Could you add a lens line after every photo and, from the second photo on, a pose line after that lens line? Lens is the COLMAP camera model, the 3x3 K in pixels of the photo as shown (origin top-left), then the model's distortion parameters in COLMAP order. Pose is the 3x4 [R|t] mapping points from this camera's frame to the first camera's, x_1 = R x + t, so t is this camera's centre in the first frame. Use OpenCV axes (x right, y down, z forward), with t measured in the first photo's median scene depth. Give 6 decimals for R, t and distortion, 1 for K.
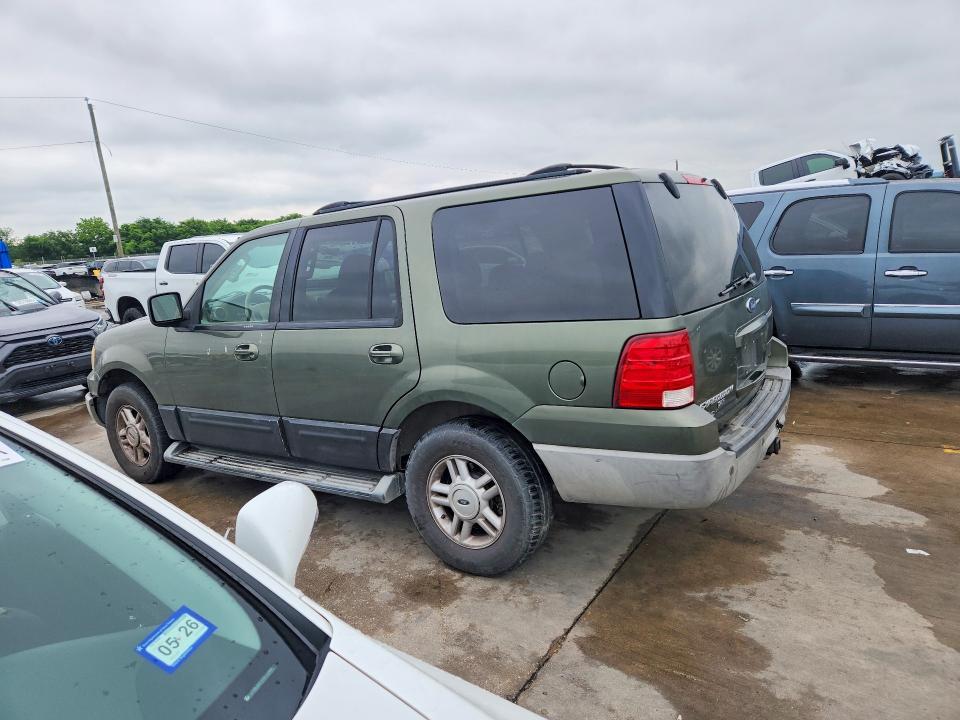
lens RADIAL K [[646.4, 0, 484.6], [0, 646.4, 362.8], [0, 0, 1]] dist [0.041811, -0.021784]
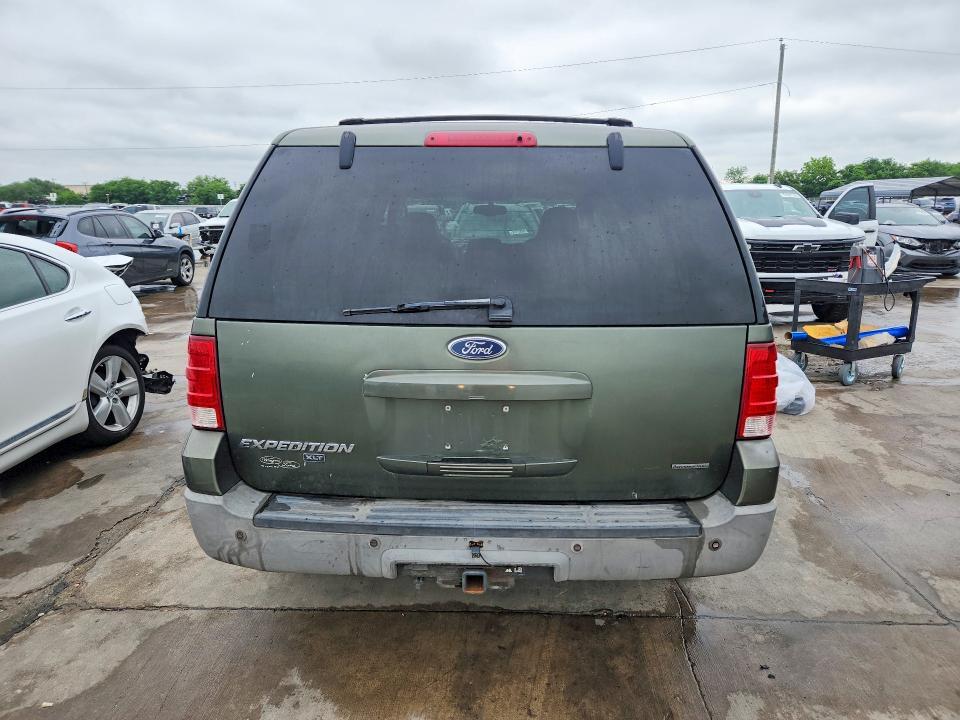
lens RADIAL K [[646.4, 0, 479.4], [0, 646.4, 364.8], [0, 0, 1]] dist [0.041811, -0.021784]
pose [[0.528837, 0.279534, -0.801369, 0.874482], [-0.207617, 0.958126, 0.197204, -0.192174], [0.822938, 0.062089, 0.564729, 0.635783]]
